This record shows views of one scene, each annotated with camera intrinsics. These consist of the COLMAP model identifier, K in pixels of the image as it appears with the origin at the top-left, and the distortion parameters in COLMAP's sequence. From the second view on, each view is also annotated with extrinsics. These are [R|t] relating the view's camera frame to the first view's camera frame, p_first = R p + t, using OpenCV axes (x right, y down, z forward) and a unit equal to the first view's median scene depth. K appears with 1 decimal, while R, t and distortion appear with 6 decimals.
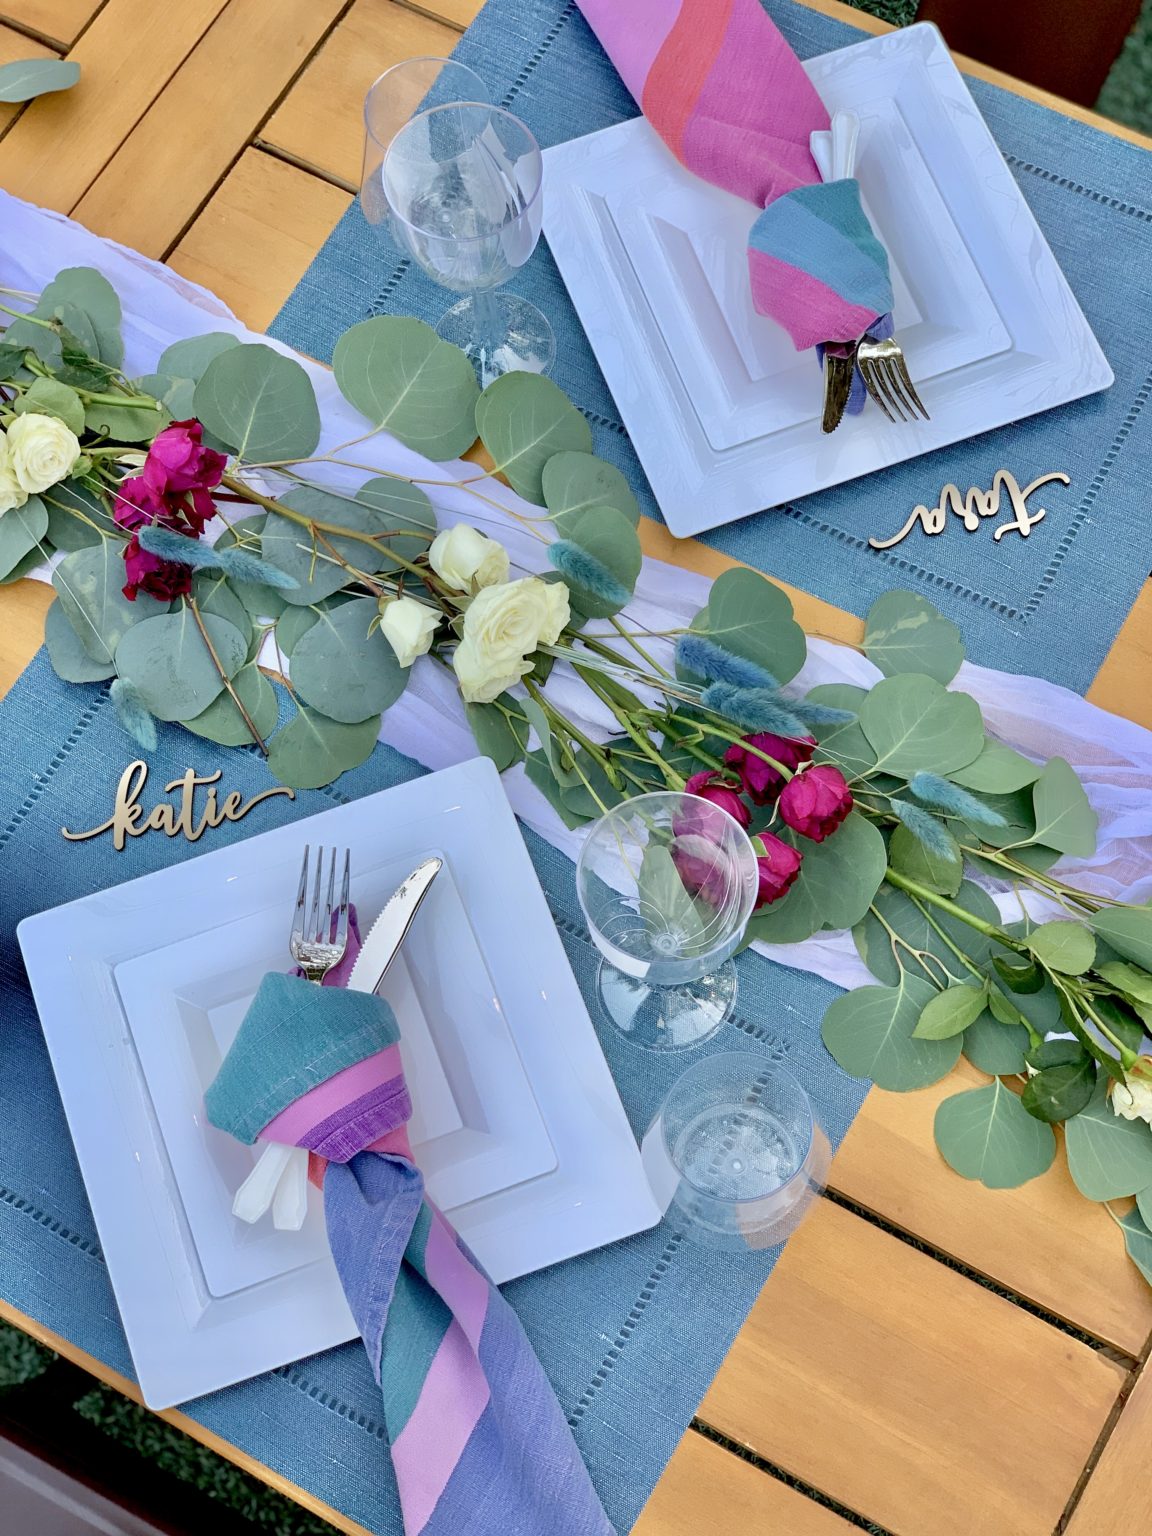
lens RADIAL K [[2341.4, 0, 576.3], [0, 2341.4, 799.3], [0, 0, 1]] dist [-0.107193, 1.134202]
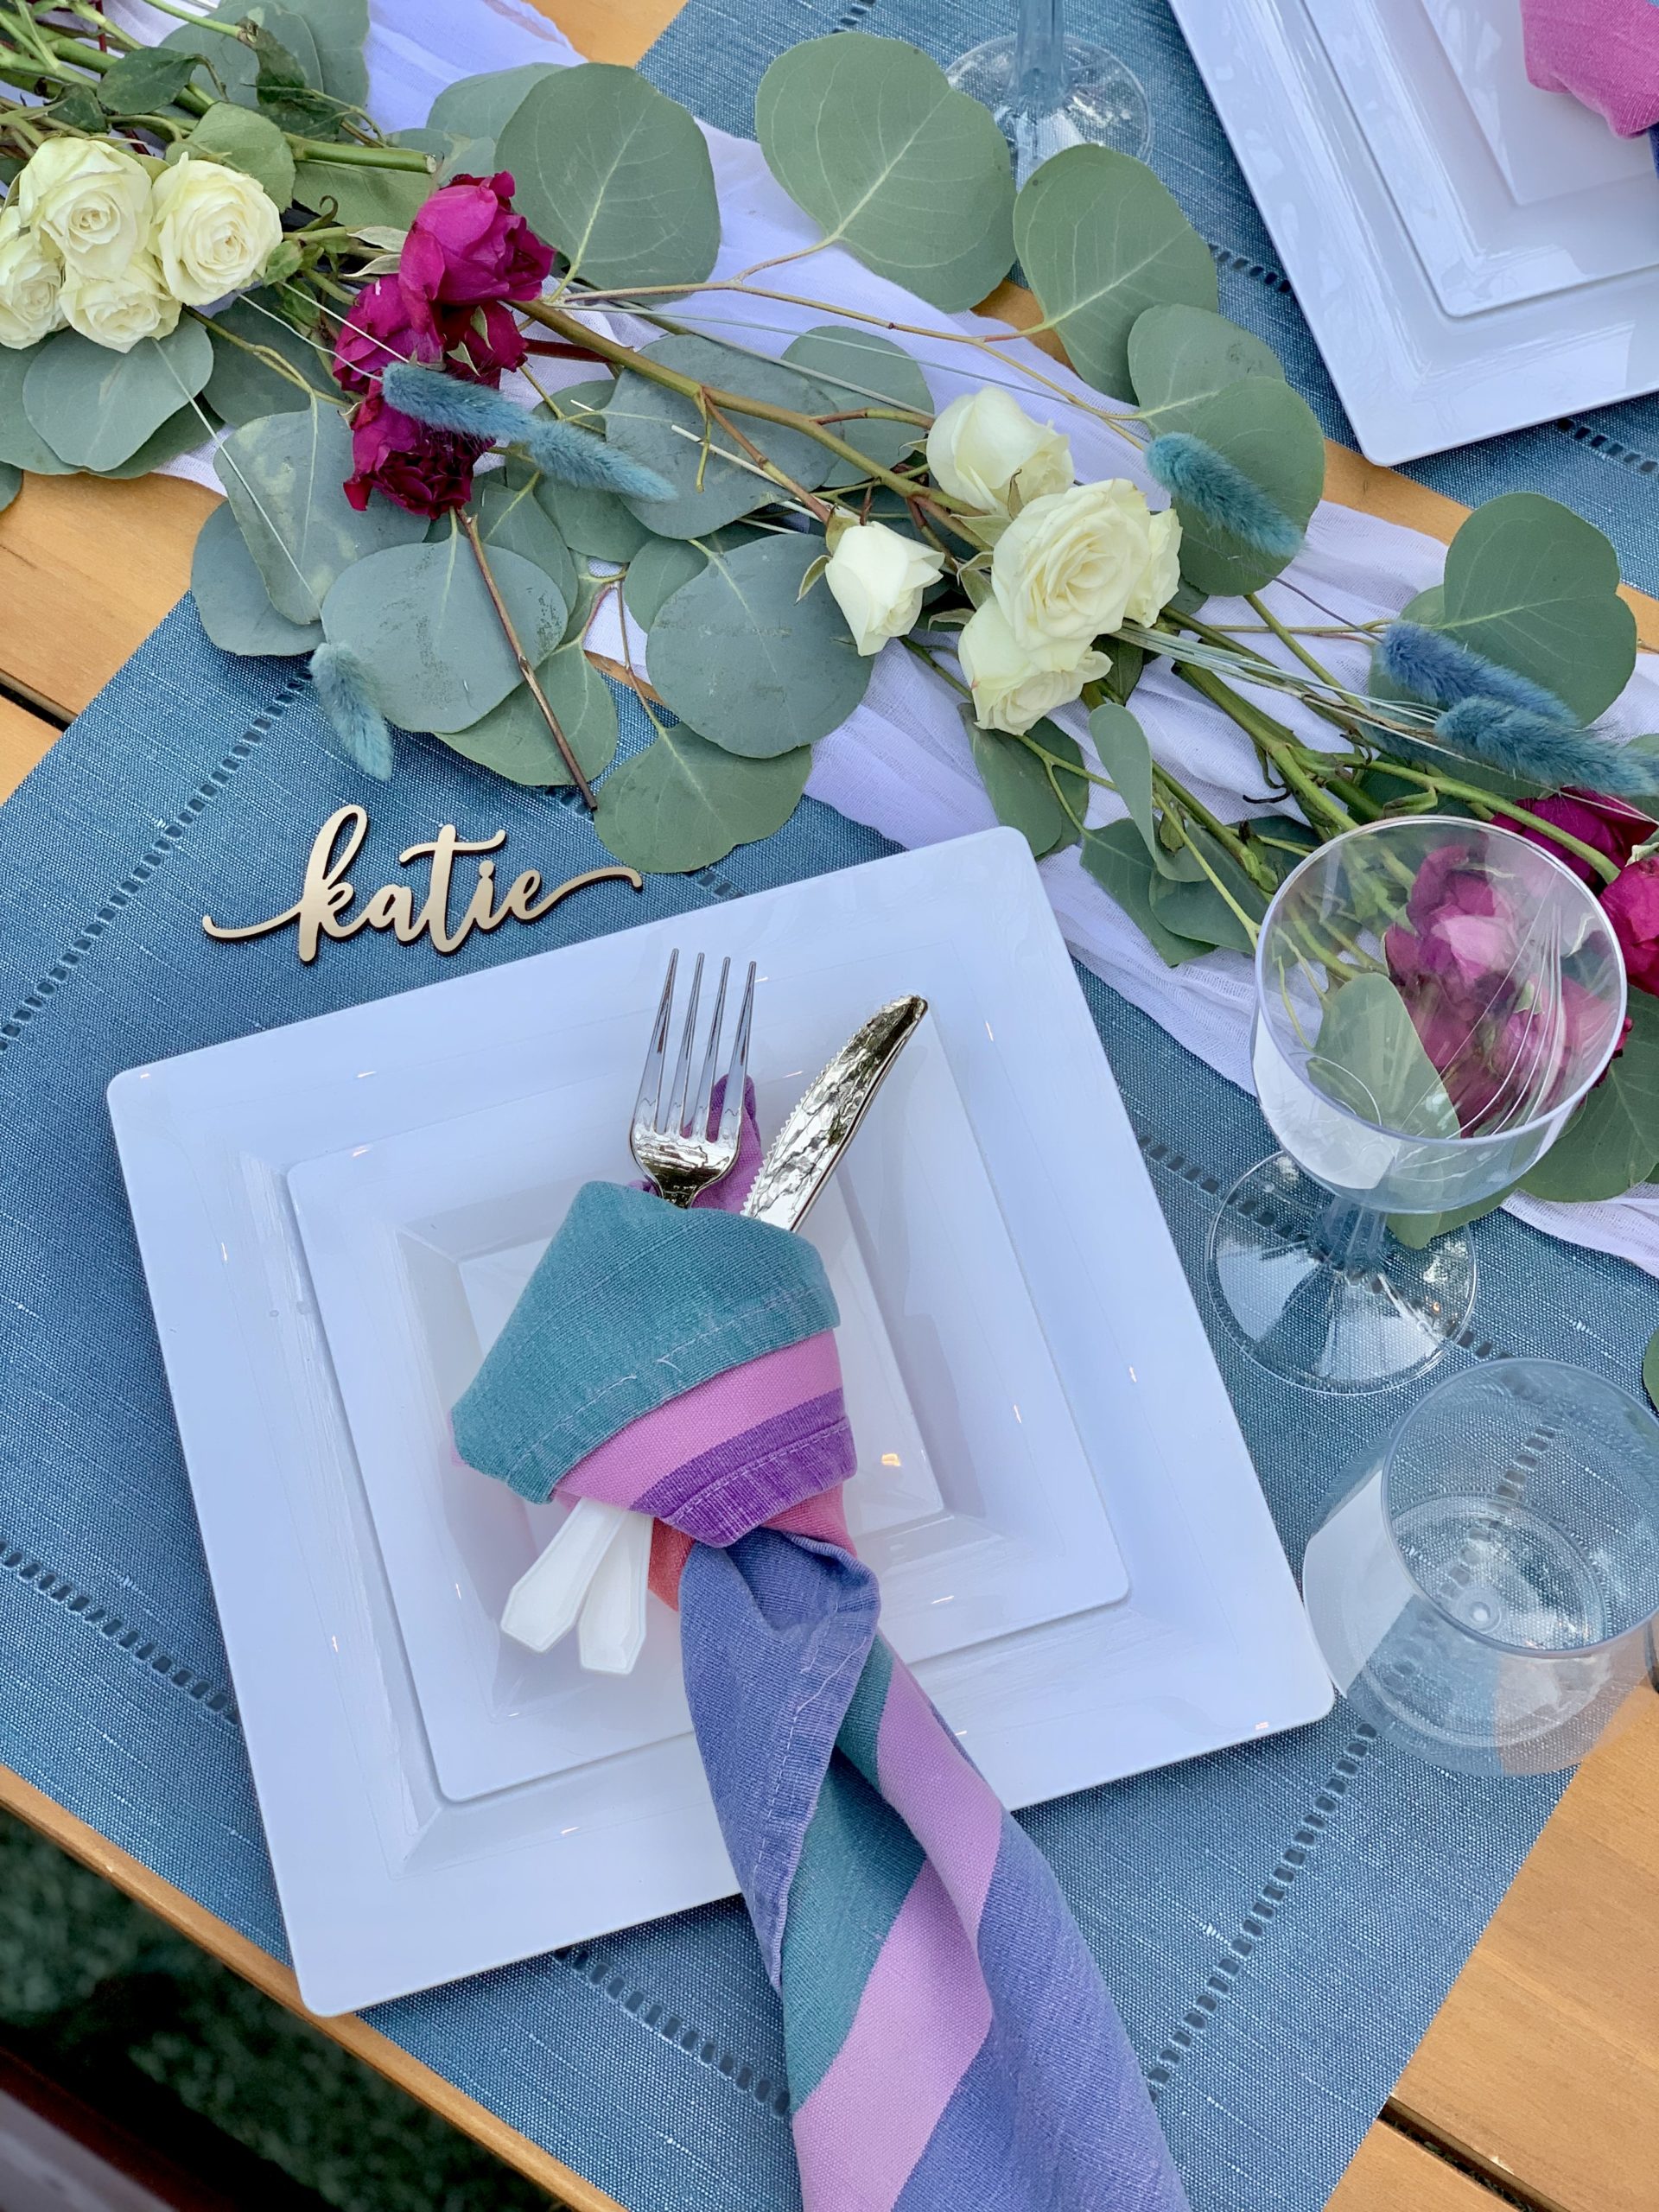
lens RADIAL K [[3500.3, 0, 829.5], [0, 3500.3, 1106.0], [0, 0, 1]] dist [0.012897, -0.127818]
pose [[0.997986, 0.060375, -0.019453, -0.060222], [-0.061227, 0.997033, -0.046643, 0.083795], [0.016579, 0.047740, 0.998722, 0.211515]]
